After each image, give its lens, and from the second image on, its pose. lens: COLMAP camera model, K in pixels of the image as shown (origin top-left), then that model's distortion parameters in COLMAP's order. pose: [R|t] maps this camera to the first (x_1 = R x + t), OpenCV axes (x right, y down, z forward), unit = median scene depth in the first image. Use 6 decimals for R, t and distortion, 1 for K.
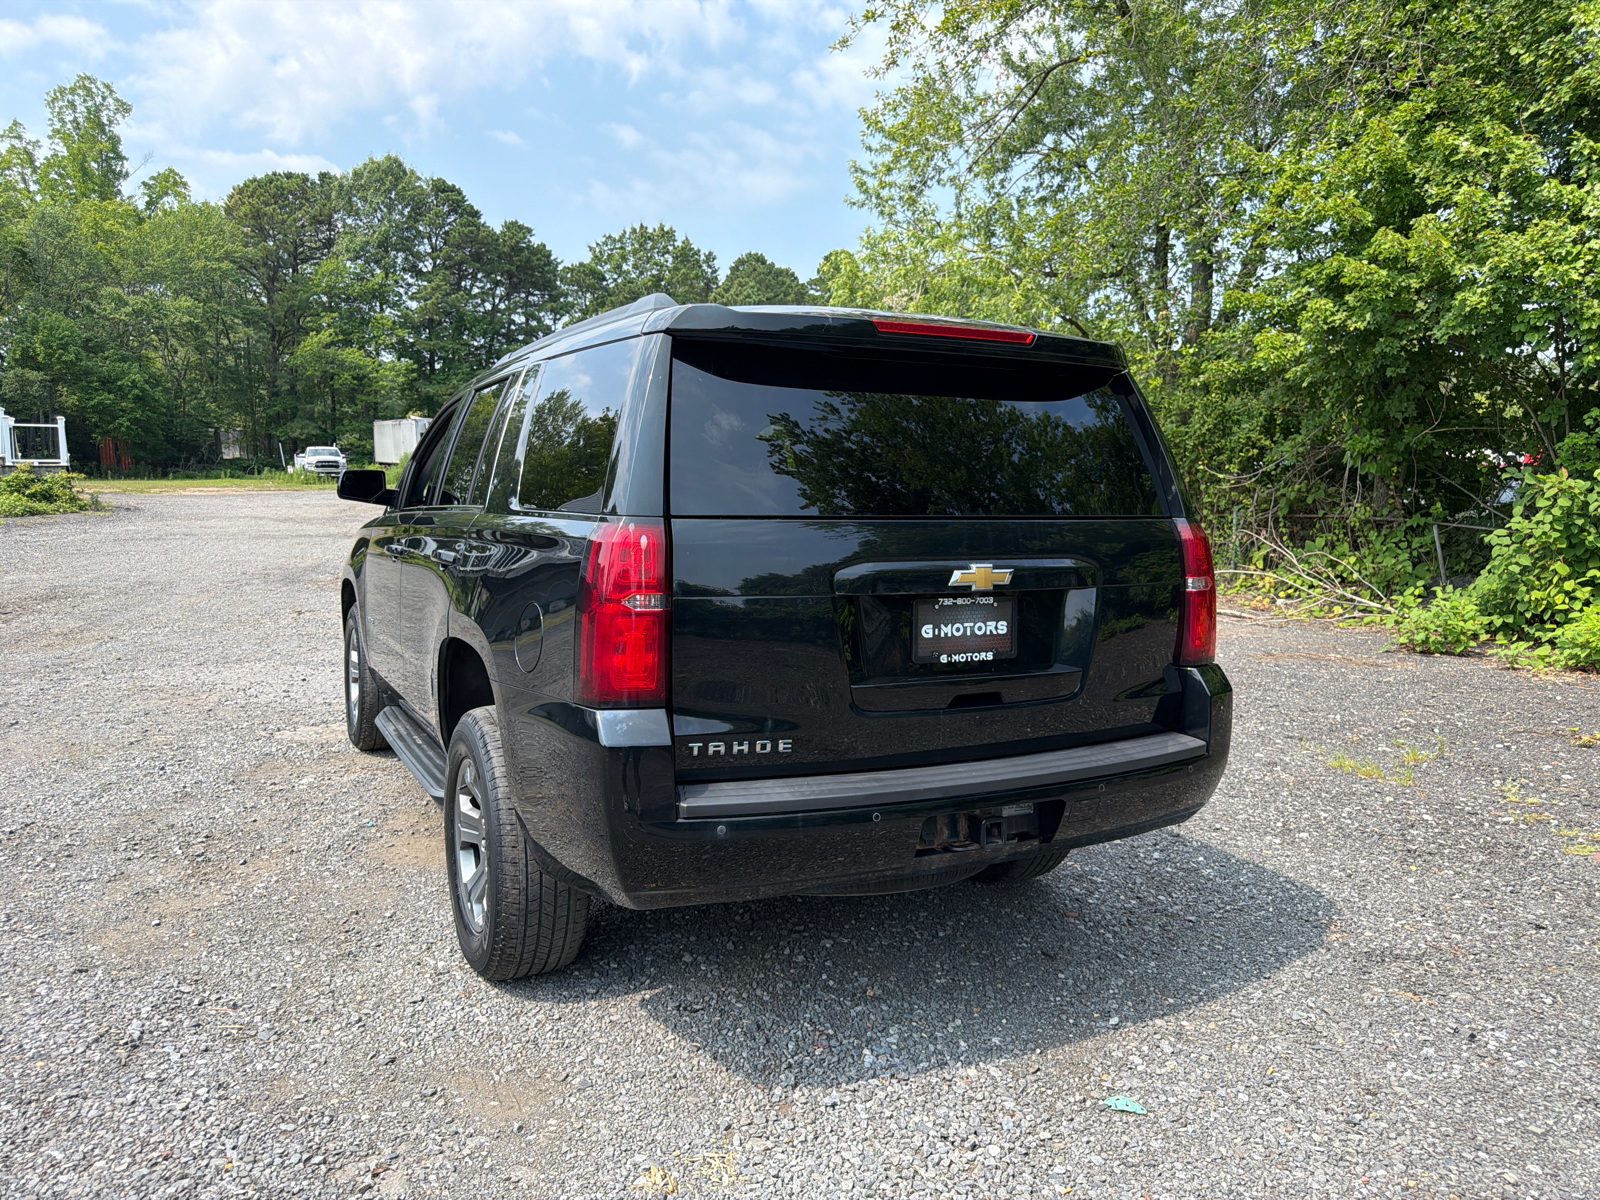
lens RADIAL K [[1153.9, 0, 800.0], [0, 1153.9, 600.0], [0, 0, 1]] dist [0.002112, 0.000248]
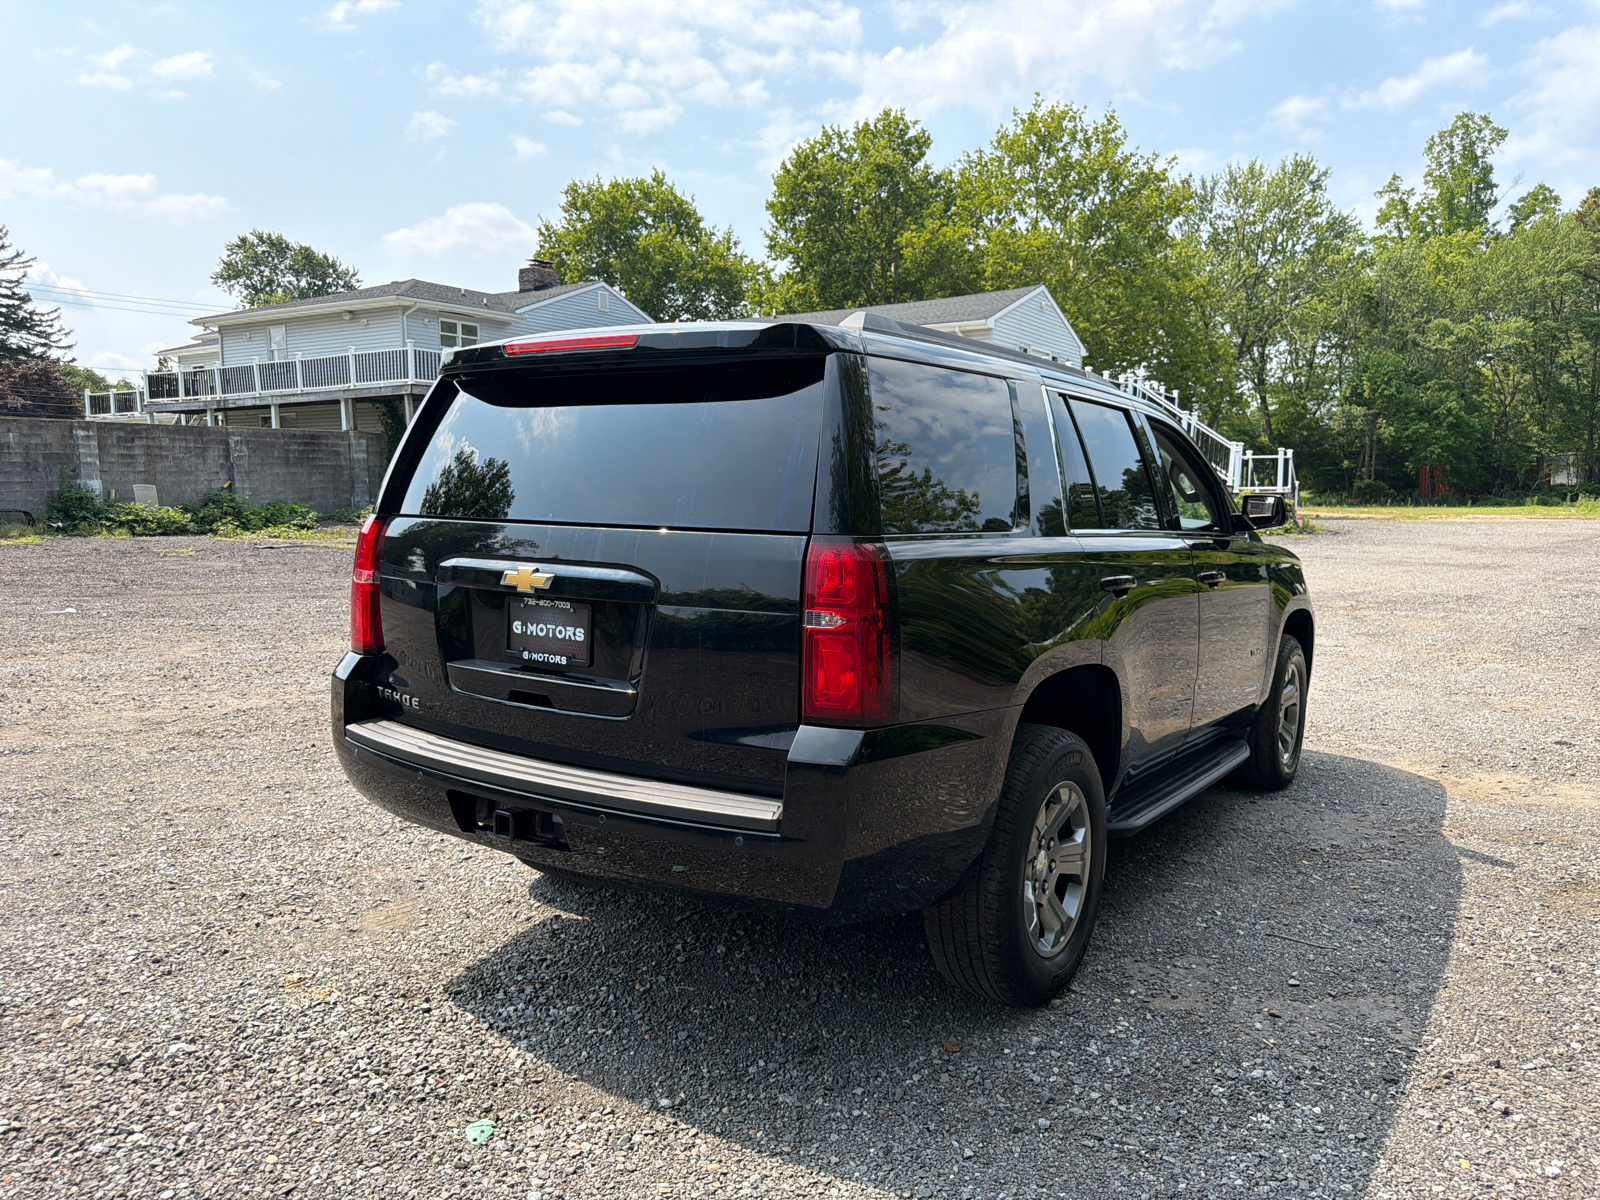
lens RADIAL K [[1142.7, 0, 801.5], [0, 1142.7, 610.4], [0, 0, 1]] dist [0.035111, -0.044819]
pose [[0.477756, 0.080642, -0.874783, 0.258238], [-0.093272, 0.994806, 0.040766, -0.012490], [0.873527, 0.062116, 0.482797, 0.159551]]
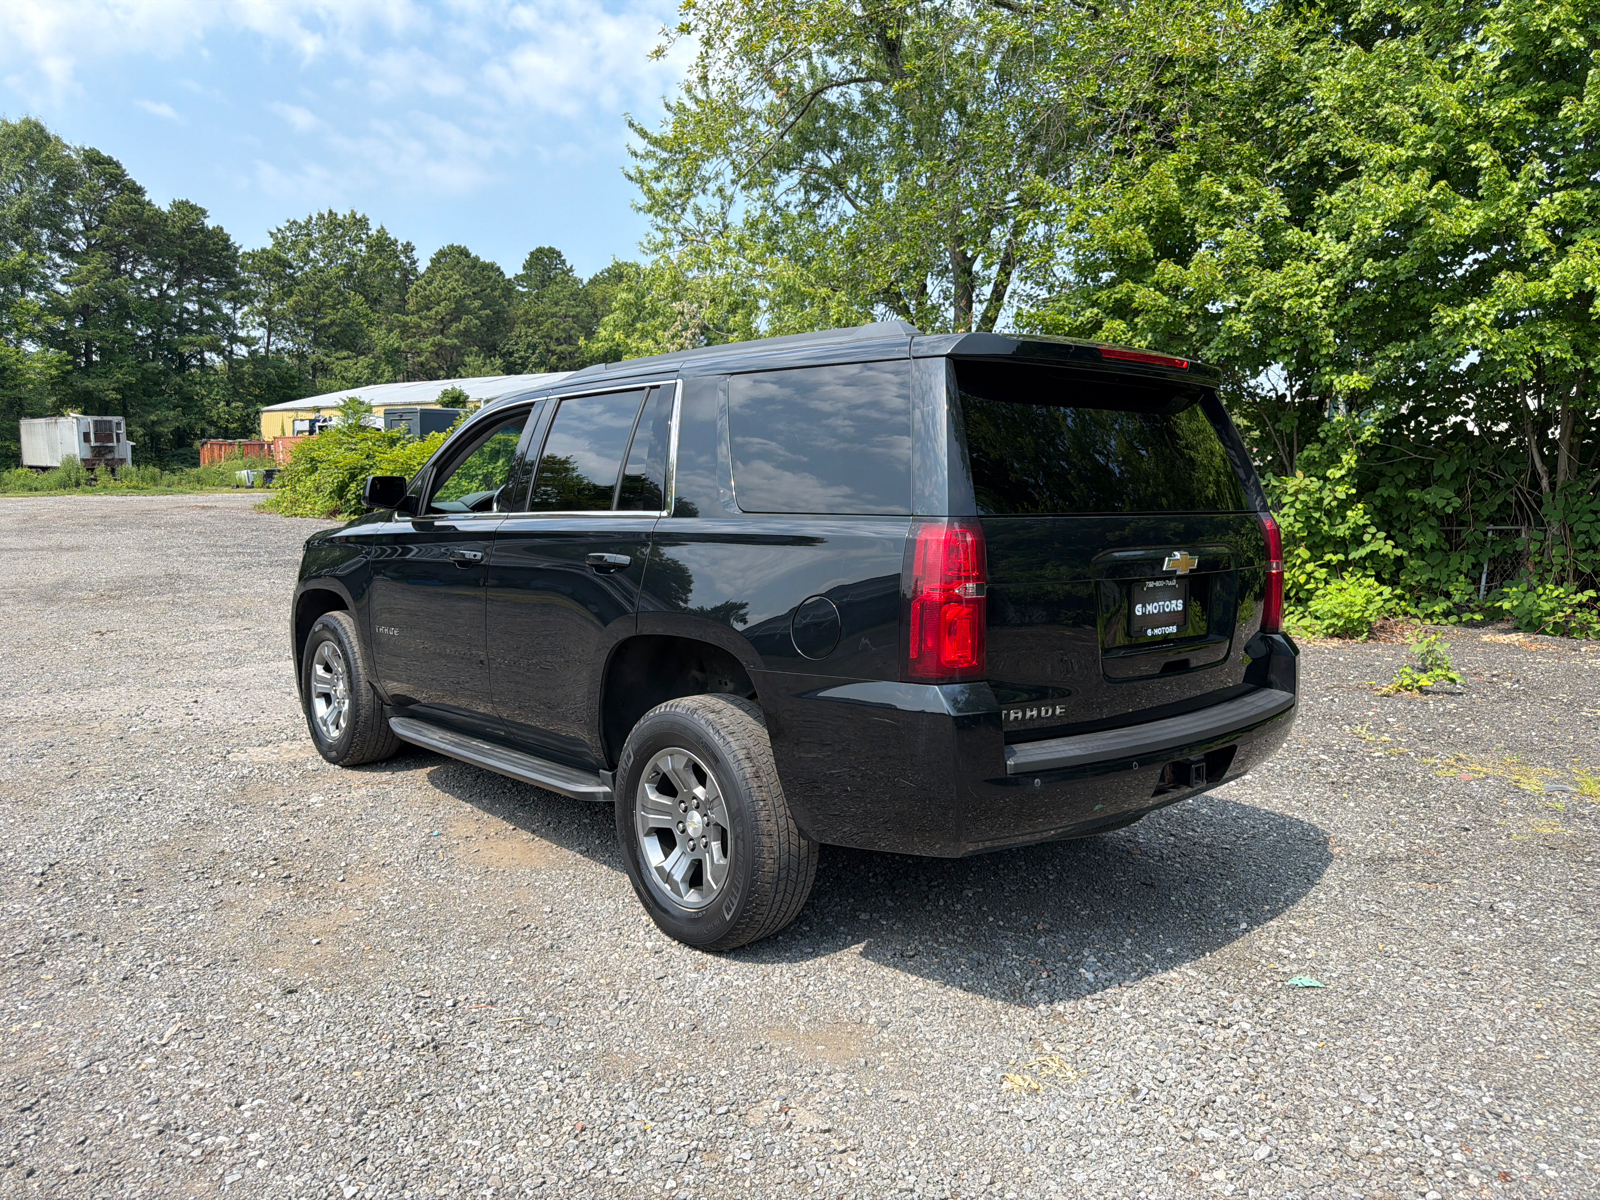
lens RADIAL K [[1142.7, 0, 801.5], [0, 1142.7, 610.4], [0, 0, 1]] dist [0.035111, -0.044819]
pose [[0.966121, -0.034710, 0.255746, -0.146616], [0.032759, 0.999393, 0.011886, 0.000615], [-0.256003, -0.003106, 0.966671, -0.016117]]
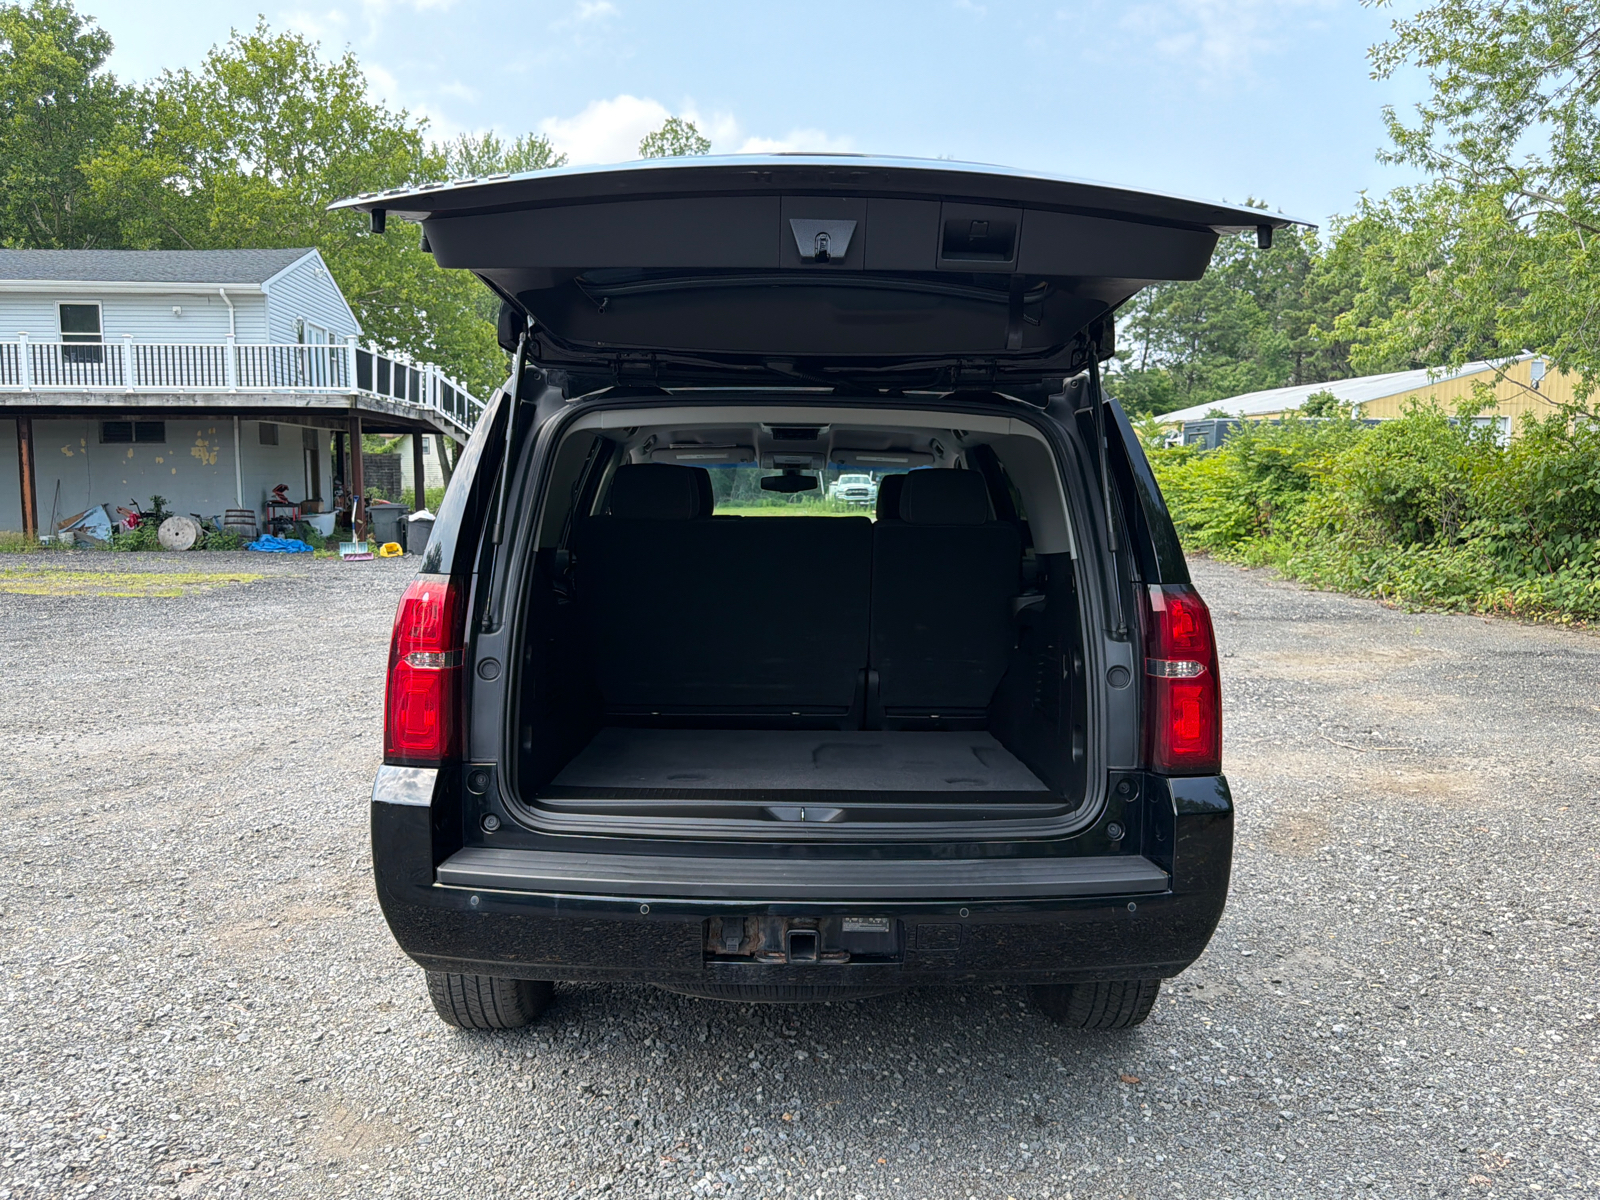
lens RADIAL K [[1303.0, 0, 793.2], [0, 1303.0, 617.1], [0, 0, 1]] dist [0.034901, -0.048464]
pose [[0.895959, 0.032306, -0.442960, 0.126428], [-0.040156, 0.999159, -0.008351, -0.006668], [0.442318, 0.025270, 0.896502, 0.027666]]
